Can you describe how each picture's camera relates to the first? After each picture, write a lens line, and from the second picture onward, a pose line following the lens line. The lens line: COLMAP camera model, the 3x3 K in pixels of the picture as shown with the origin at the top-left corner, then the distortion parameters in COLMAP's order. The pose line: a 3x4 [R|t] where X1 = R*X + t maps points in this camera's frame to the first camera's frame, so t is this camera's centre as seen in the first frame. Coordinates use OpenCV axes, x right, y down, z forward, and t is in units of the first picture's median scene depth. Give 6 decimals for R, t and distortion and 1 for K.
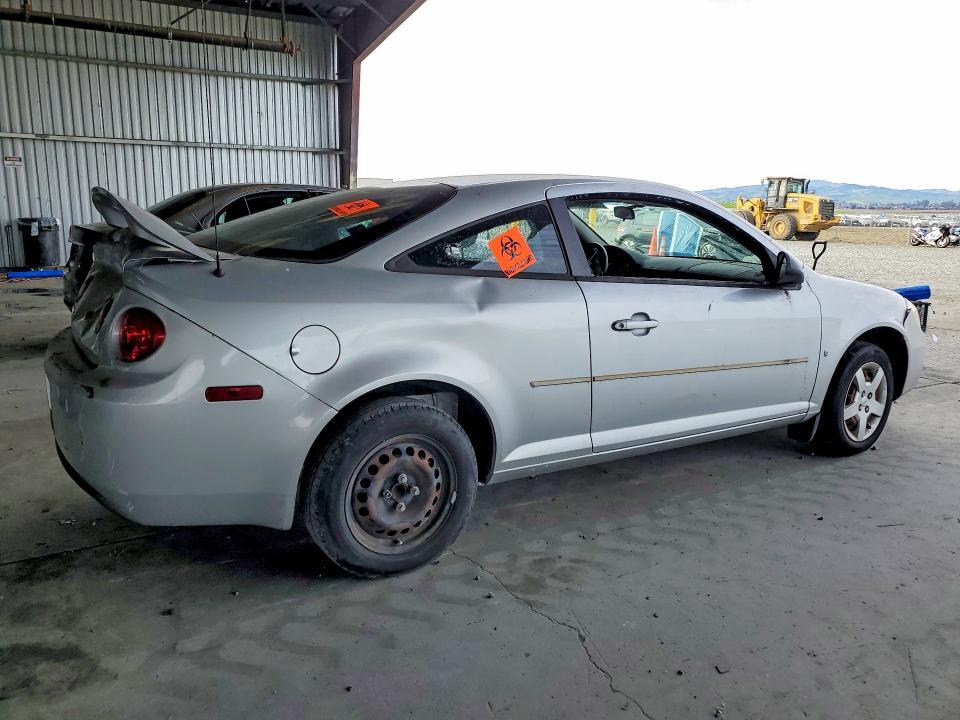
lens RADIAL K [[761.2, 0, 480.0], [0, 761.2, 360.0], [0, 0, 1]] dist [0.008430, 0.009537]
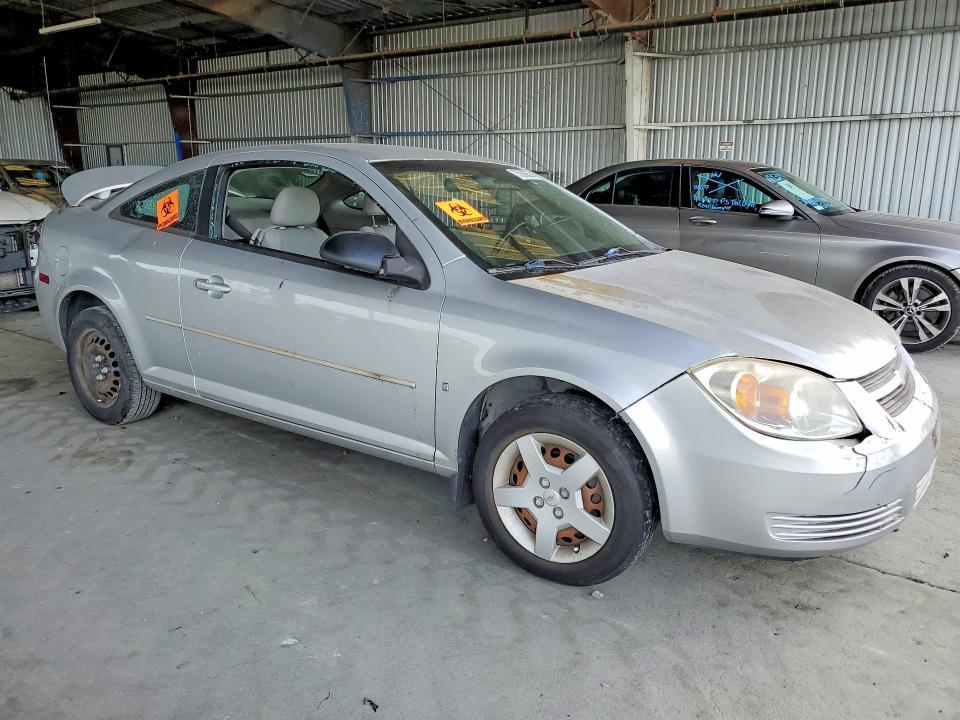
lens RADIAL K [[761.2, 0, 480.0], [0, 761.2, 360.0], [0, 0, 1]] dist [0.008430, 0.009537]
pose [[0.376992, 0.201075, -0.904127, 1.072792], [-0.181259, 0.973293, 0.140878, -0.133278], [0.908307, 0.110771, 0.403371, 0.744008]]
